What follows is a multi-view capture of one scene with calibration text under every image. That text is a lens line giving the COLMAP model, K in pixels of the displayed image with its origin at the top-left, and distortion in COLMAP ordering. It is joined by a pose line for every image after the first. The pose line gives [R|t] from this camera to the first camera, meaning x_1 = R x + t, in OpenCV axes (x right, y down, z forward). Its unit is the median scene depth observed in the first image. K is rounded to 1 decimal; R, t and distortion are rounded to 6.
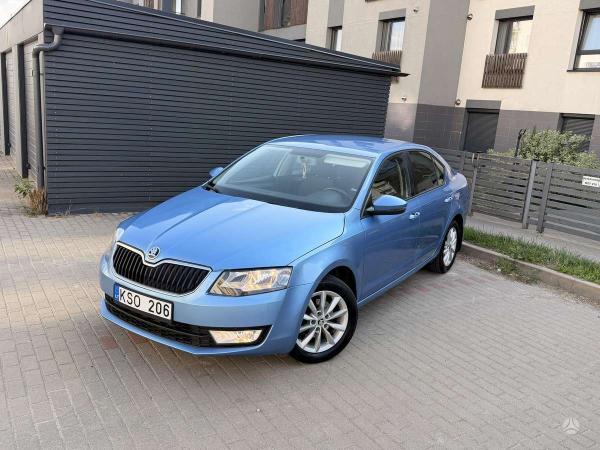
lens RADIAL K [[523.4, 0, 300.0], [0, 523.4, 225.0], [0, 0, 1]] dist [0.105289, -0.142887]
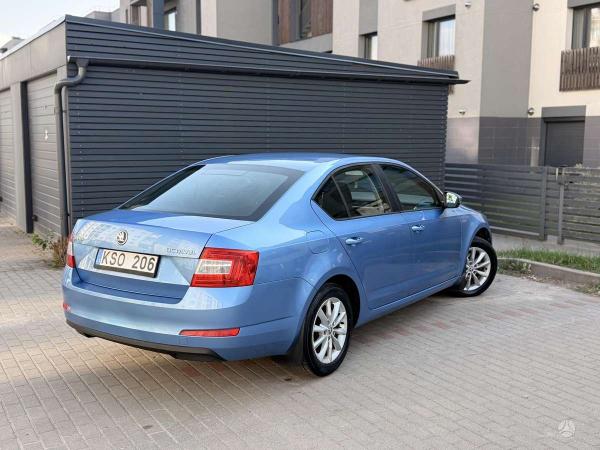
lens RADIAL K [[691.4, 0, 300.0], [0, 691.4, 225.0], [0, 0, 1]] dist [0.201015, -0.373982]
pose [[0.996876, -0.068521, -0.039278, -0.025835], [0.064462, 0.993228, -0.096662, 0.025713], [0.045636, 0.093828, 0.994542, -0.078672]]
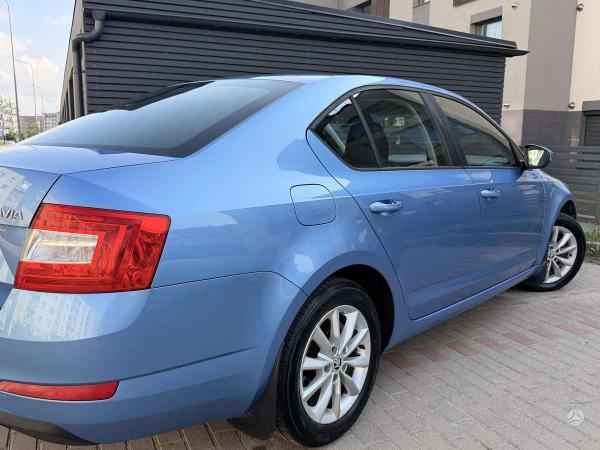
lens RADIAL K [[523.4, 0, 300.0], [0, 523.4, 225.0], [0, 0, 1]] dist [0.105289, -0.142887]
pose [[0.986310, -0.046339, -0.158259, -0.013102], [0.034514, 0.996459, -0.076667, 0.017636], [0.161252, 0.070156, 0.984417, 0.123538]]
